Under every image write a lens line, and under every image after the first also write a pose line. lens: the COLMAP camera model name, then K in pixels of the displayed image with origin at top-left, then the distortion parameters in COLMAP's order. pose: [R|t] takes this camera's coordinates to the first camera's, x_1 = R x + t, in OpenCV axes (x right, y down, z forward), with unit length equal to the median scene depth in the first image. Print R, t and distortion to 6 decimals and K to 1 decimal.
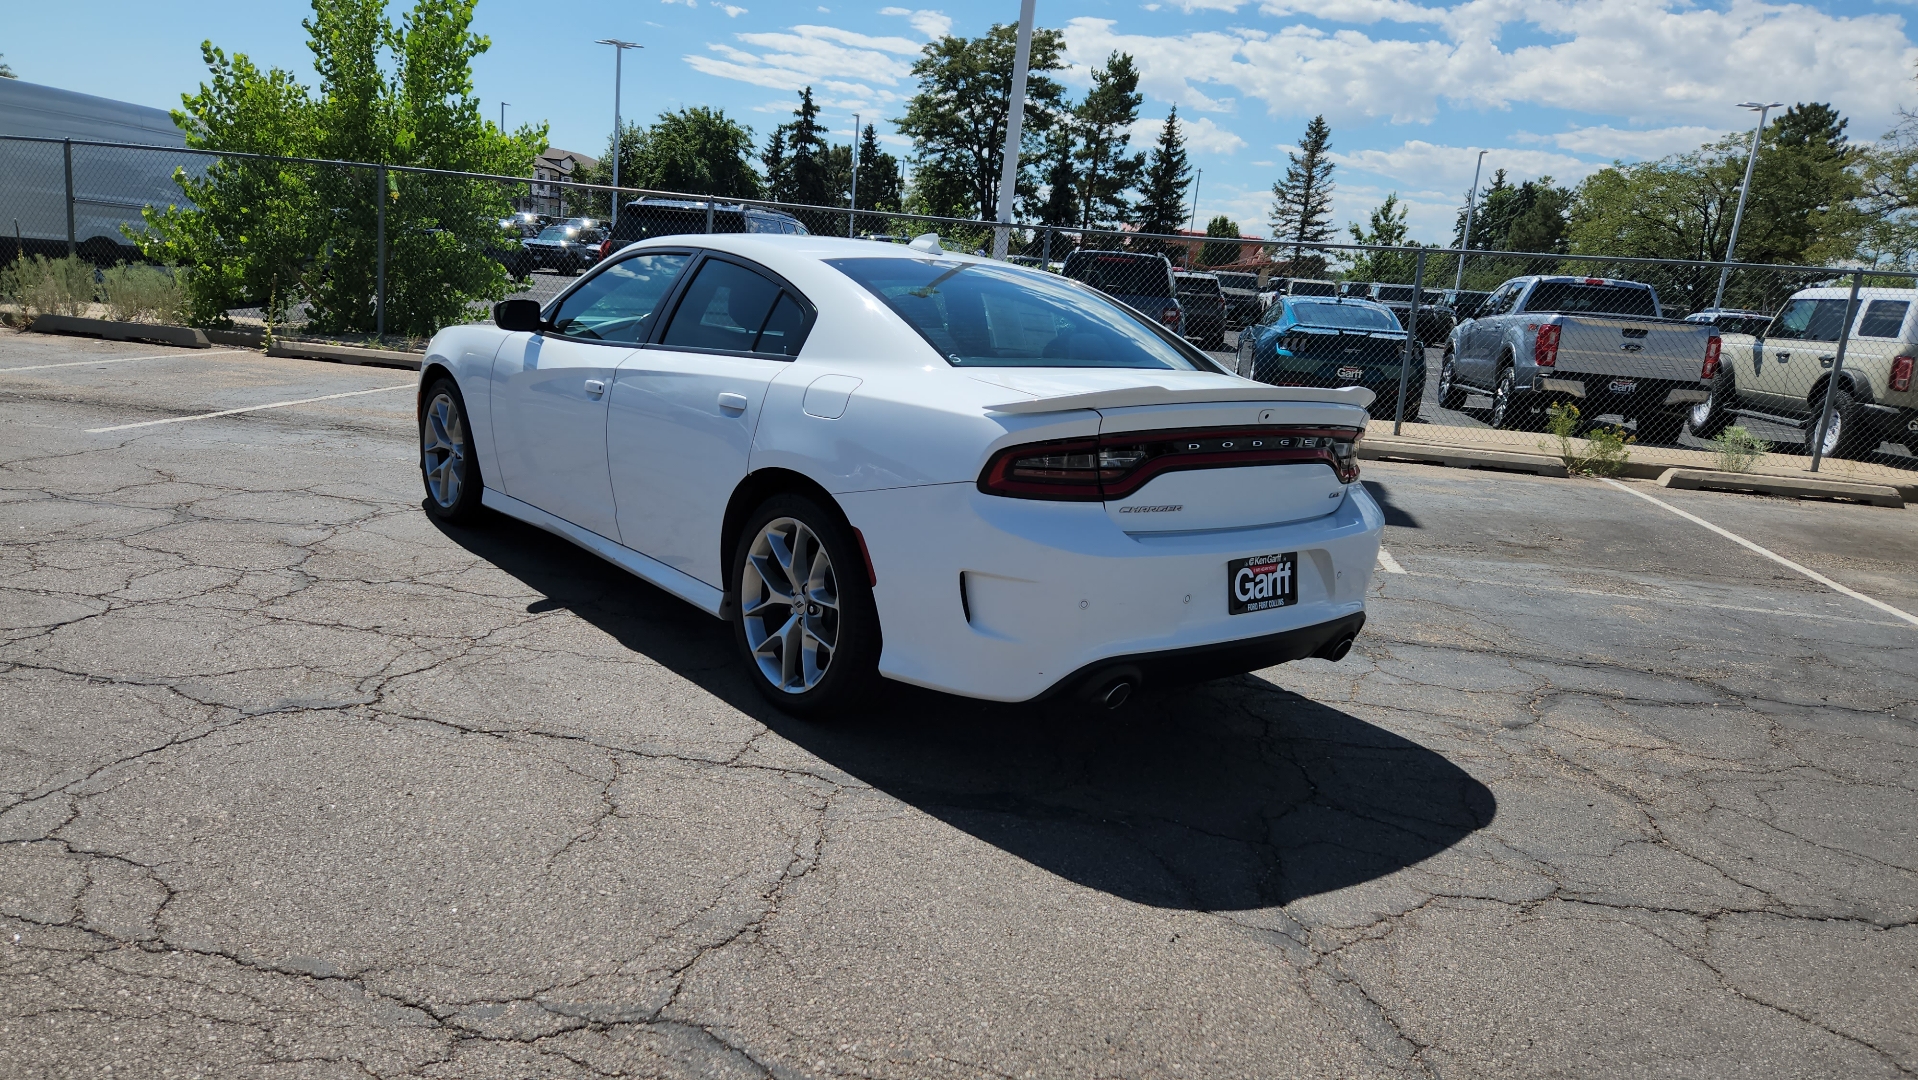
lens RADIAL K [[1284.0, 0, 944.6], [0, 1284.0, 572.1], [0, 0, 1]] dist [0.060436, -0.045485]
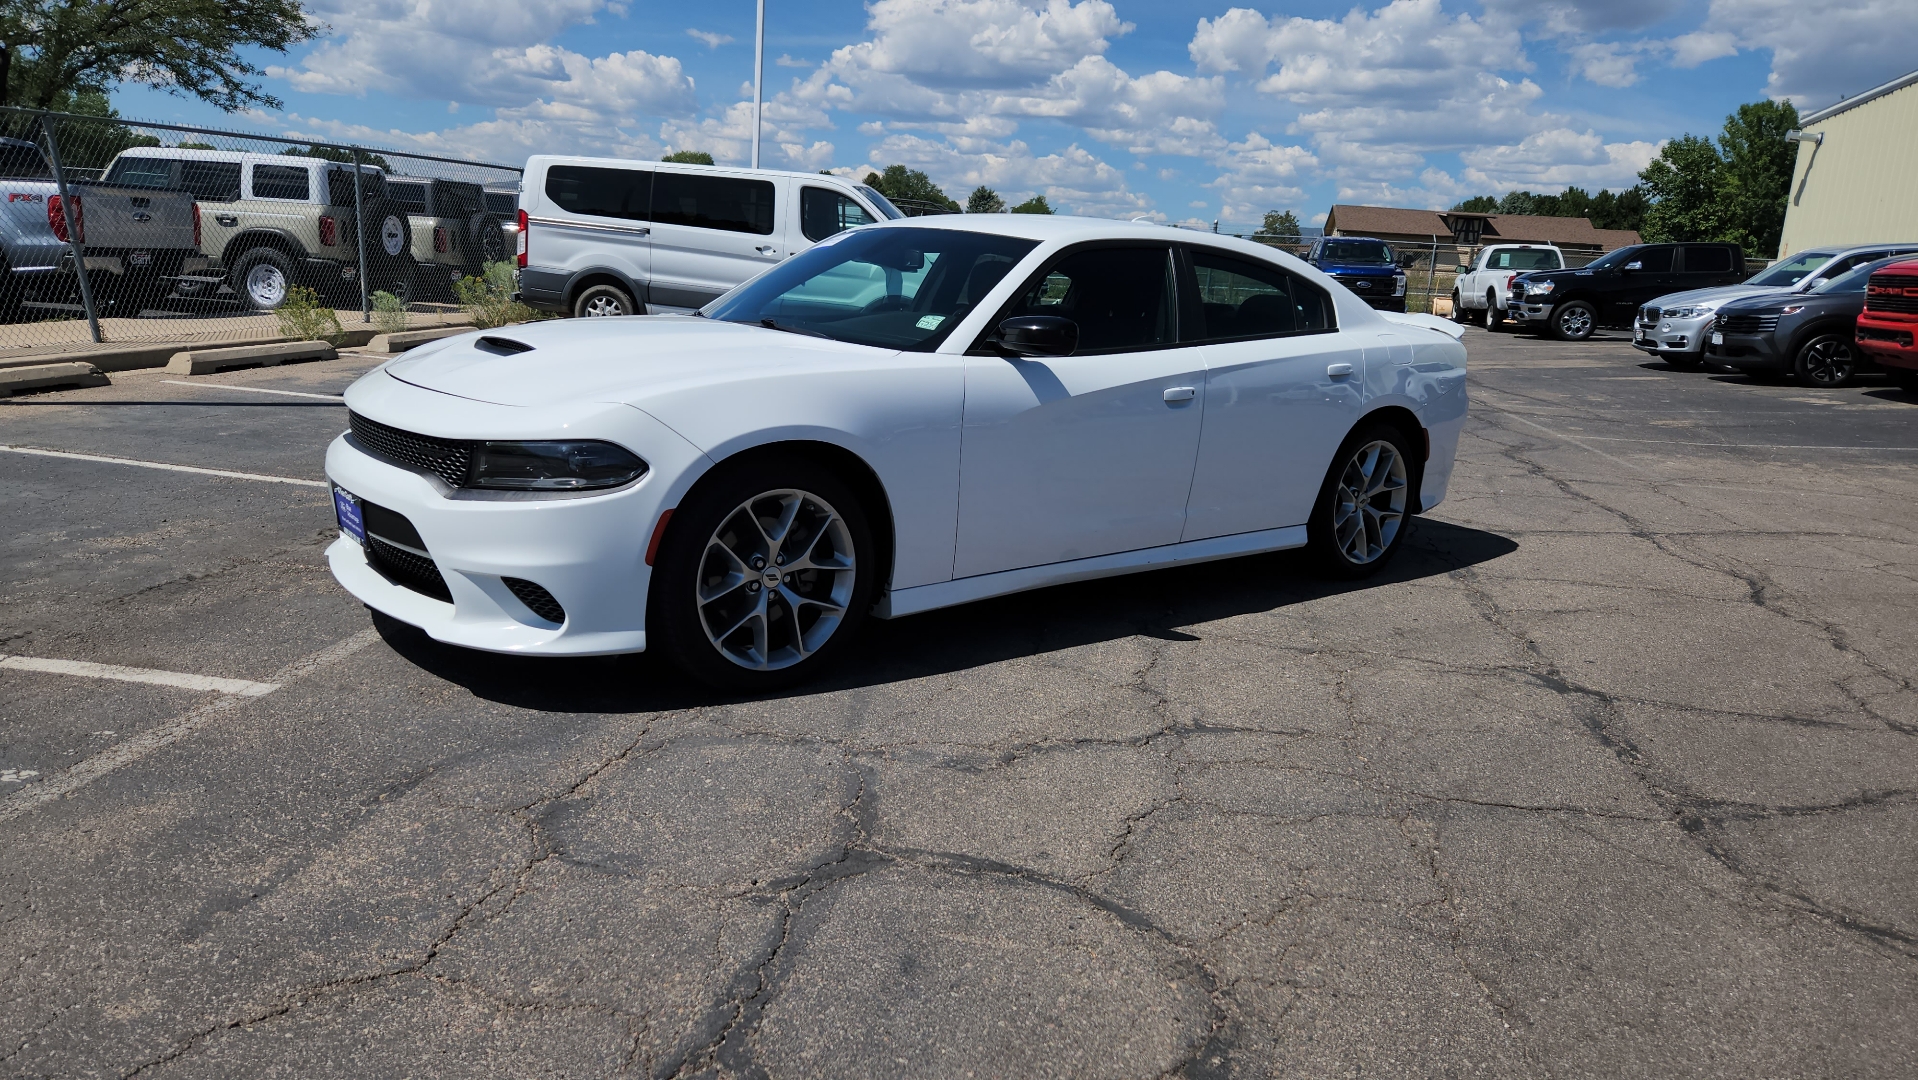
lens RADIAL K [[1283.1, 0, 920.1], [0, 1283.1, 528.1], [0, 0, 1]] dist [0.069159, -0.054874]
pose [[0.020371, -0.286024, 0.958006, -0.092729], [0.172339, 0.944866, 0.278436, -0.026445], [-0.984827, 0.159430, 0.068541, 0.085979]]
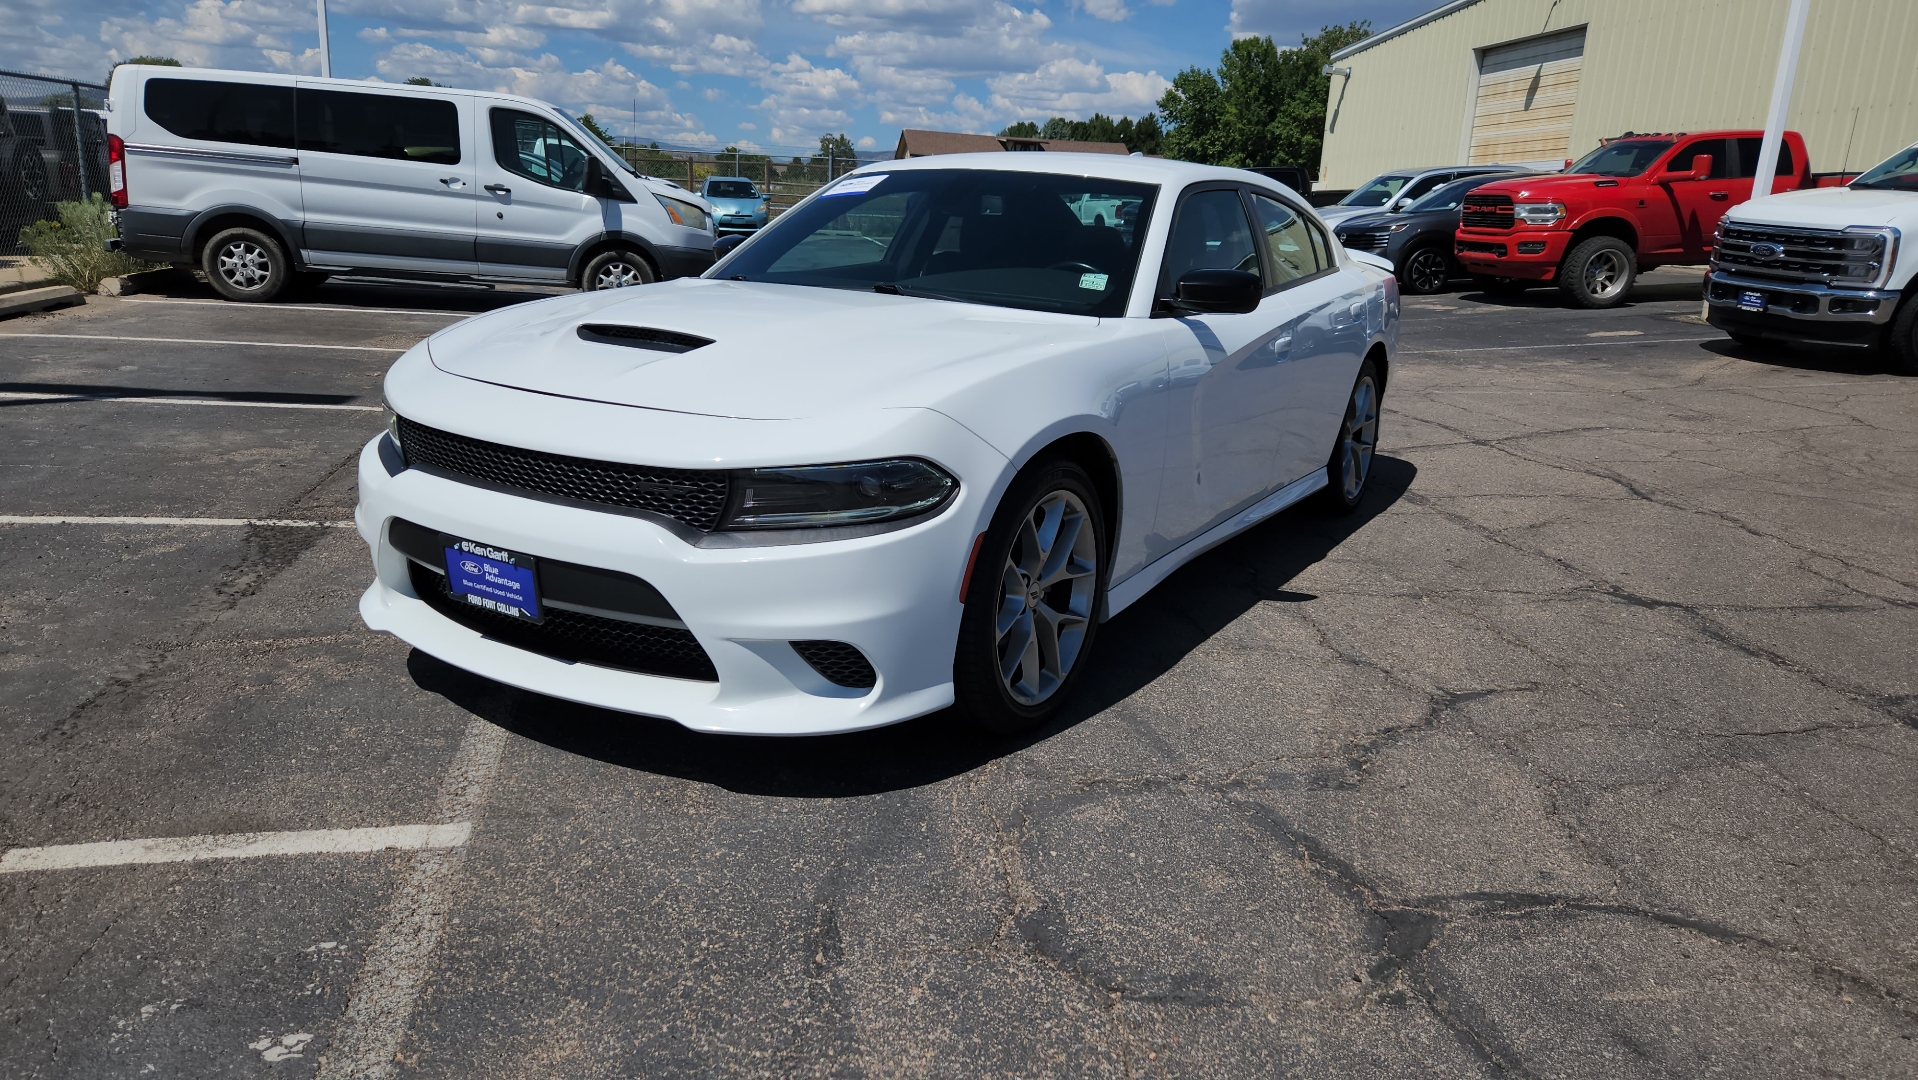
lens RADIAL K [[1283.1, 0, 955.8], [0, 1283.1, 542.5], [0, 0, 1]] dist [0.069159, -0.054874]
pose [[-0.330801, -0.331410, 0.883594, -0.079694], [0.146350, 0.906964, 0.394966, -0.031233], [-0.932284, 0.259969, -0.251522, 0.112091]]
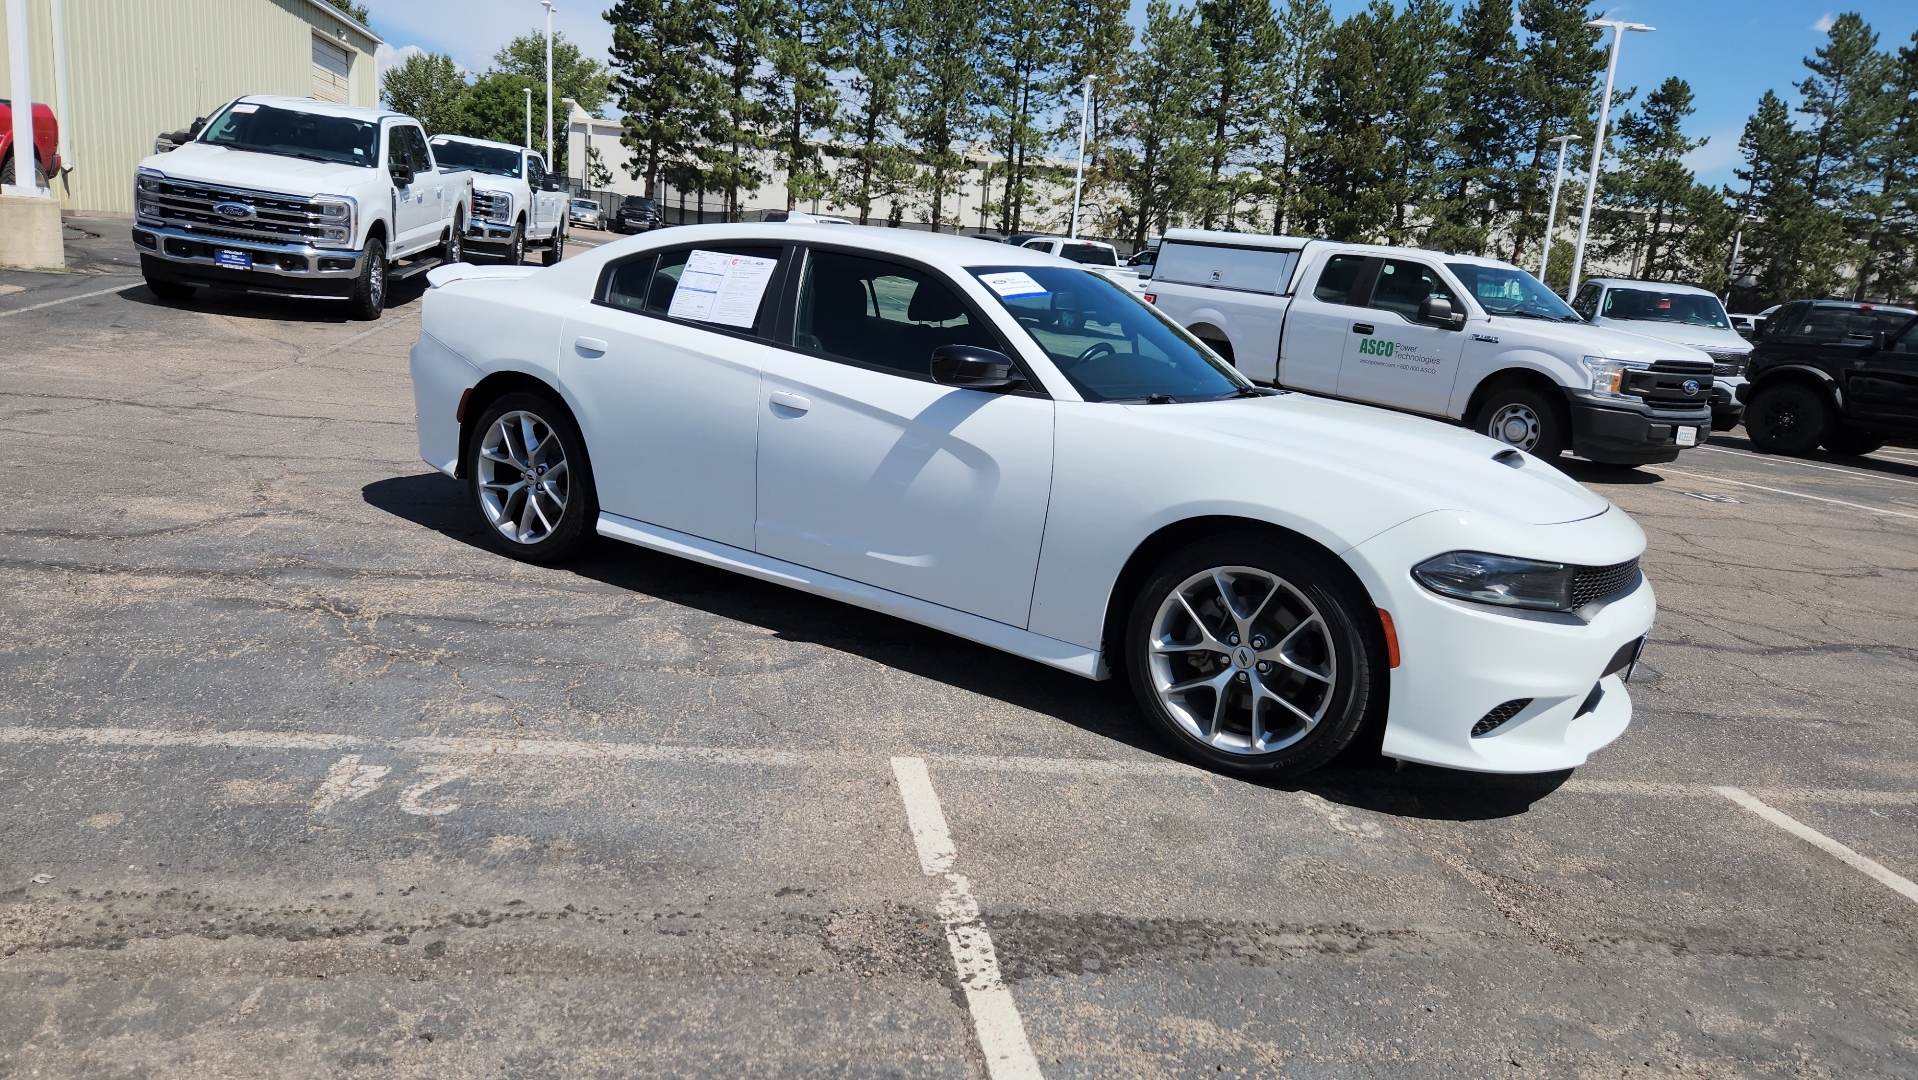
lens RADIAL K [[1283.1, 0, 916.1], [0, 1283.1, 546.4], [0, 0, 1]] dist [0.069159, -0.054874]
pose [[-0.941836, -0.101640, -0.320335, 0.016811], [-0.232524, 0.885274, 0.402768, -0.035790], [0.242647, 0.453827, -0.857417, 0.158109]]
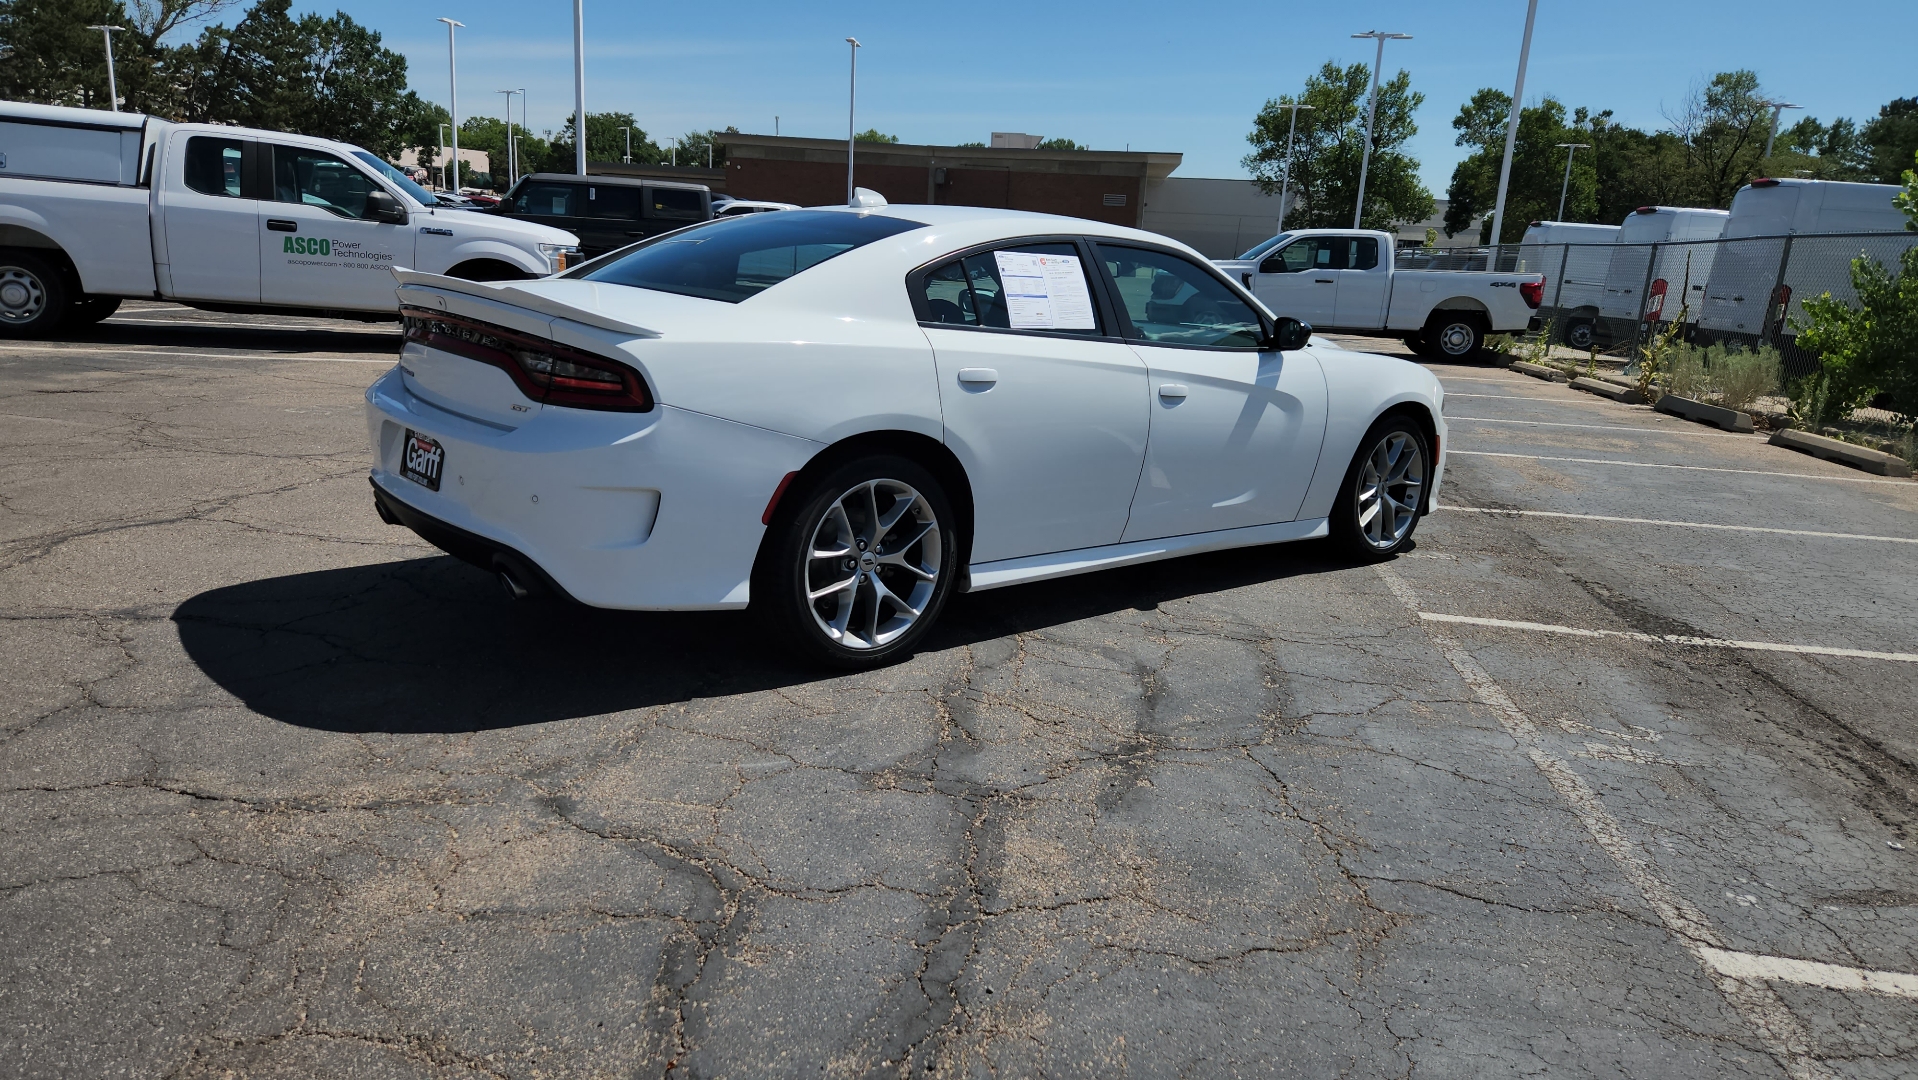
lens RADIAL K [[1284.7, 0, 934.2], [0, 1284.7, 557.2], [0, 0, 1]] dist [0.066147, -0.049976]
pose [[0.023517, 0.161398, -0.986609, 0.076641], [-0.288103, 0.946108, 0.147905, -0.011247], [0.957311, 0.280766, 0.068749, 0.078036]]
